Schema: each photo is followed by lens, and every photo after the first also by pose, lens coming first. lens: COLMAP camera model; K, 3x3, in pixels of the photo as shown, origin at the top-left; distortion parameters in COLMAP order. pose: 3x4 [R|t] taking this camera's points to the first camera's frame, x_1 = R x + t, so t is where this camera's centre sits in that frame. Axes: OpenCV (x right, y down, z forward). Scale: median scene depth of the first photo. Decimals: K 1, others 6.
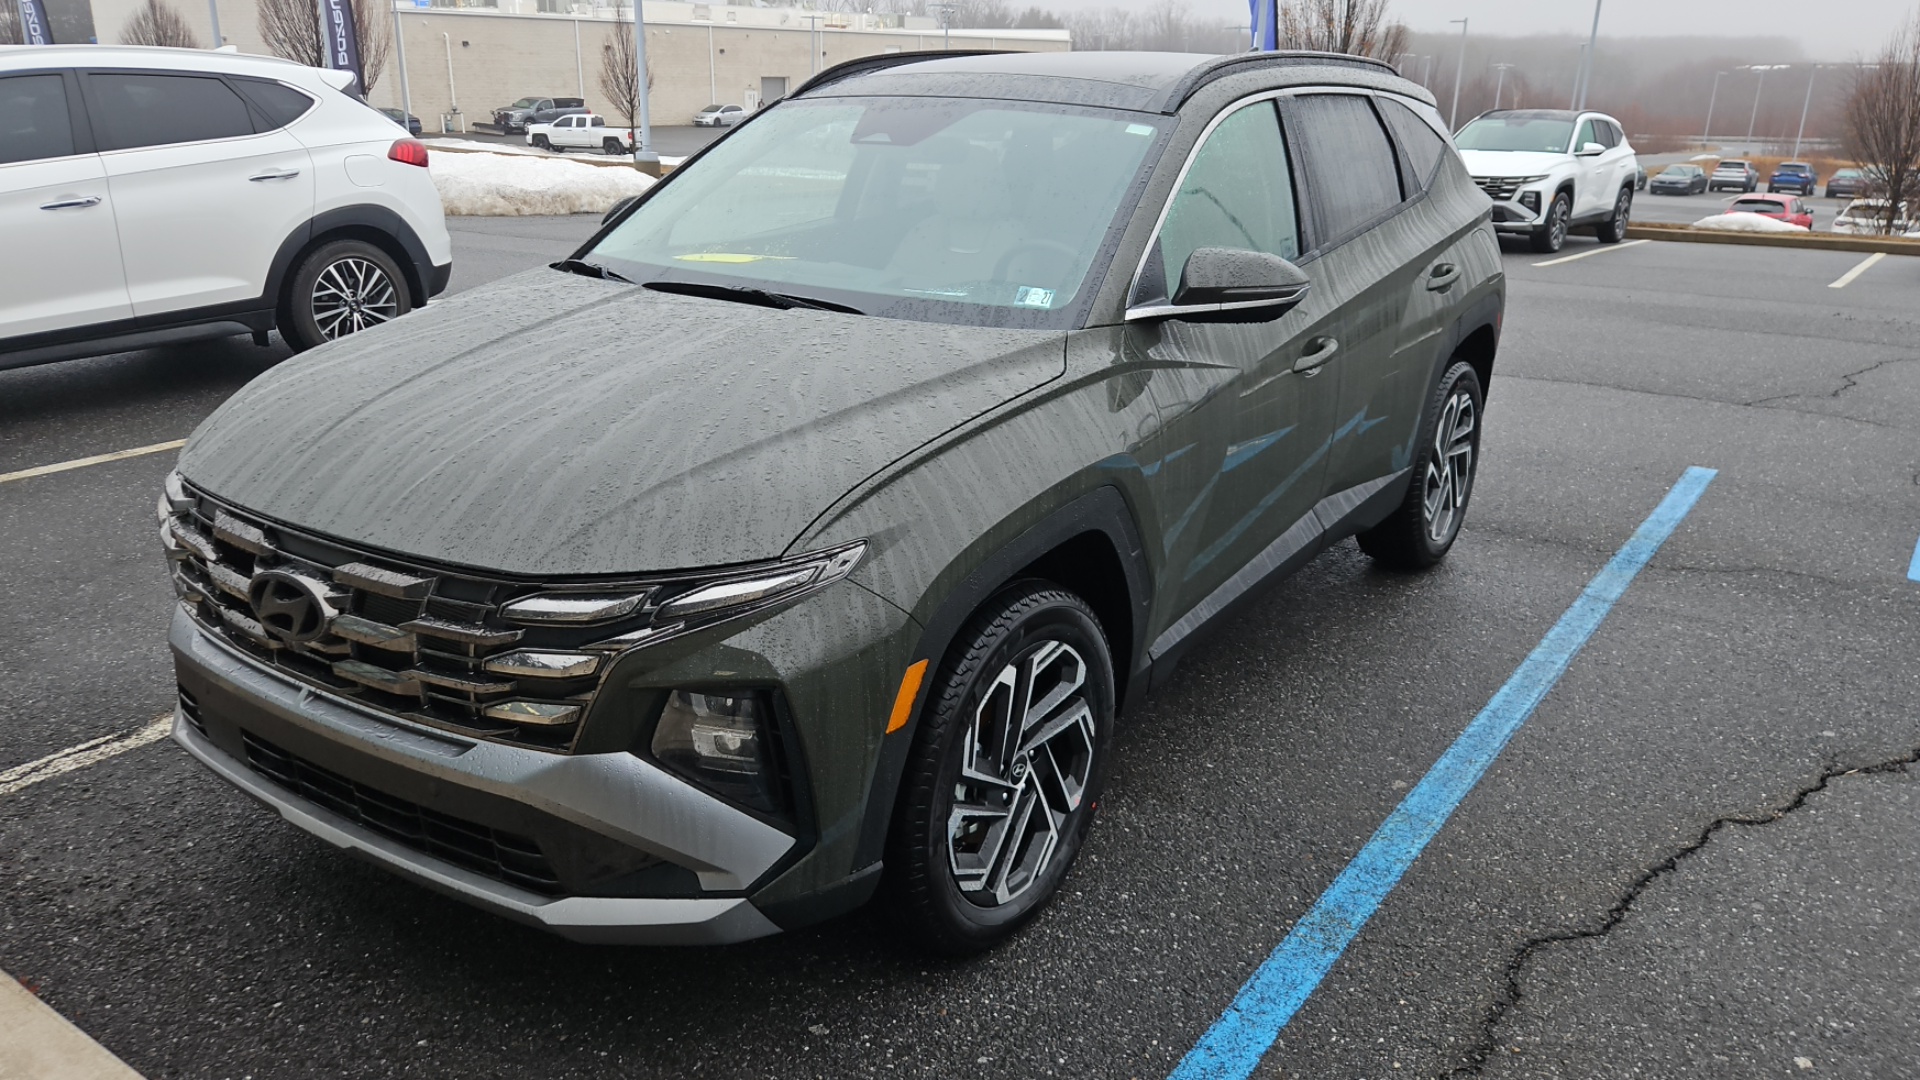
lens RADIAL K [[1383.6, 0, 922.7], [0, 1383.6, 546.6], [0, 0, 1]] dist [0.059967, -0.002337]
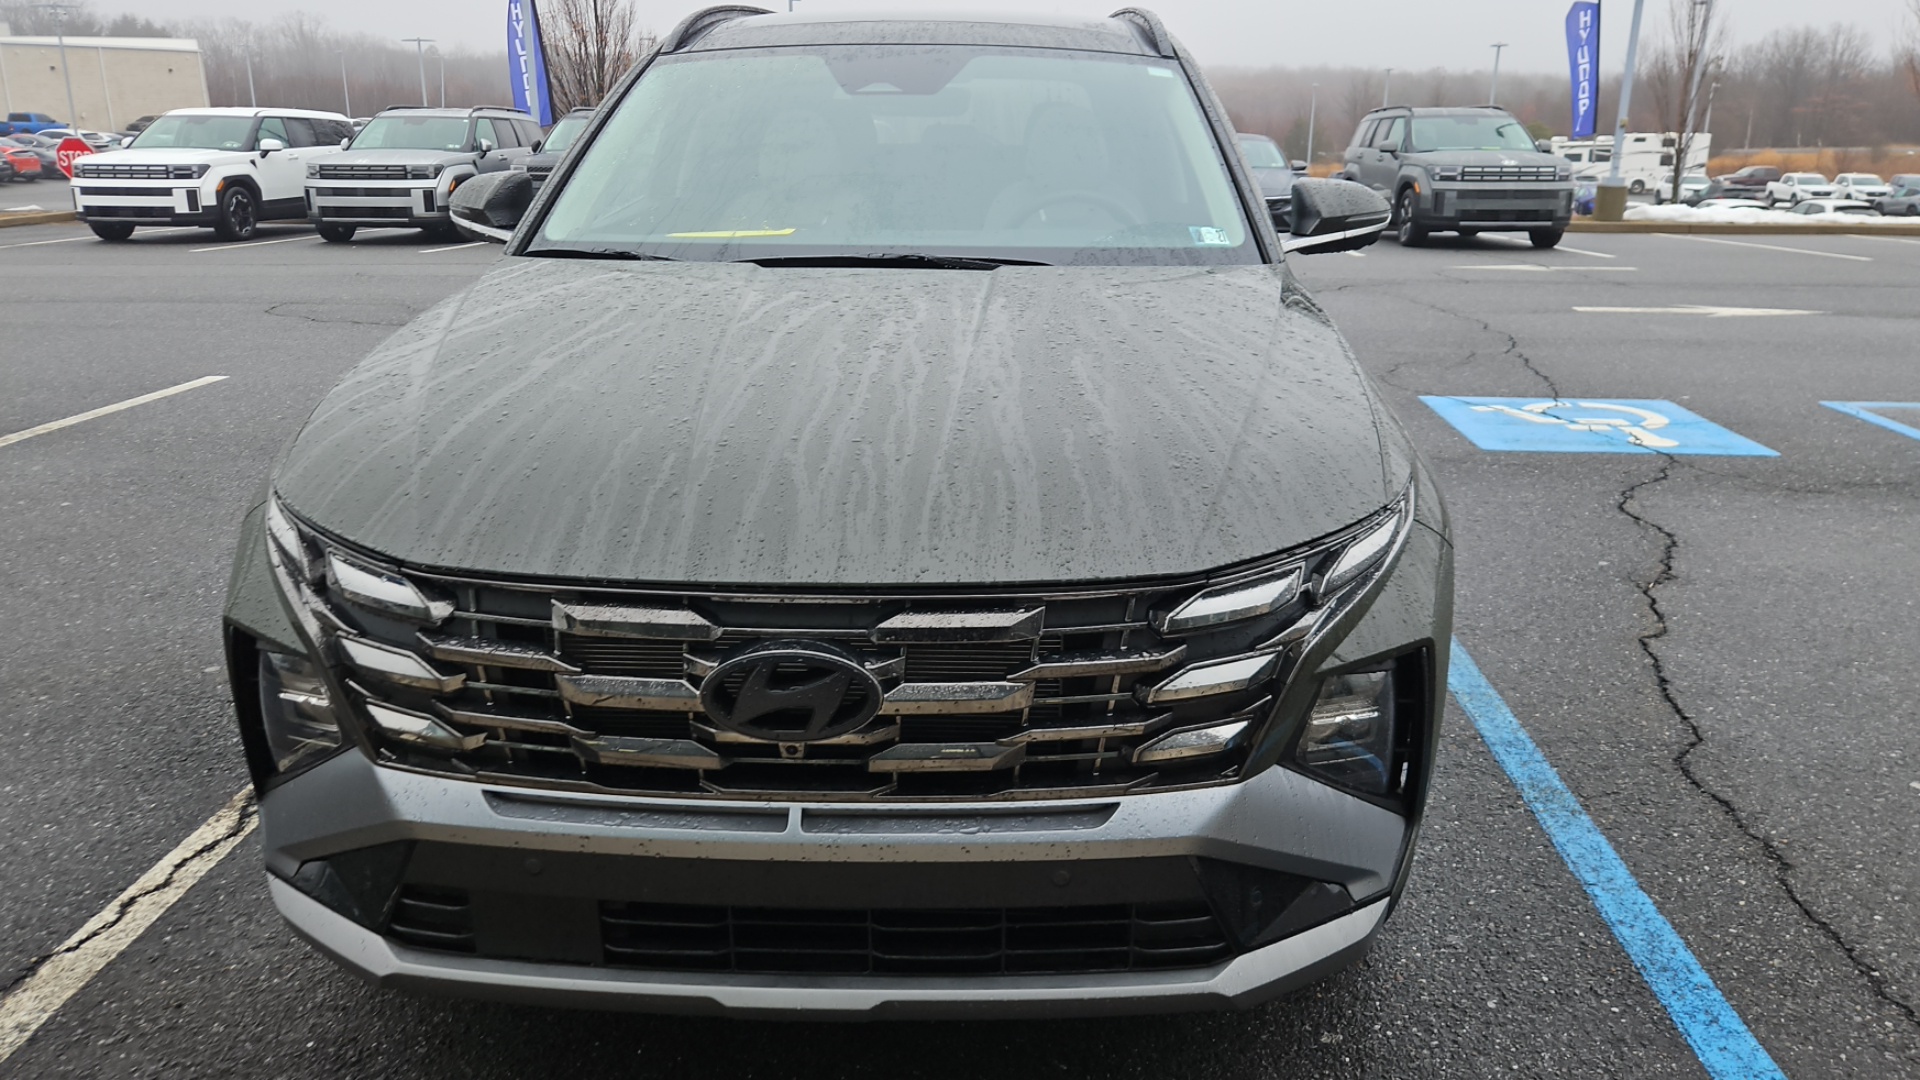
lens RADIAL K [[1413.6, 0, 960.0], [0, 1413.6, 540.0], [0, 0, 1]] dist [0.067665, -0.005964]
pose [[0.841151, -0.170271, 0.513296, -0.748084], [0.182128, 0.982888, 0.027587, -0.041288], [-0.509210, 0.070280, 0.857768, 0.329873]]
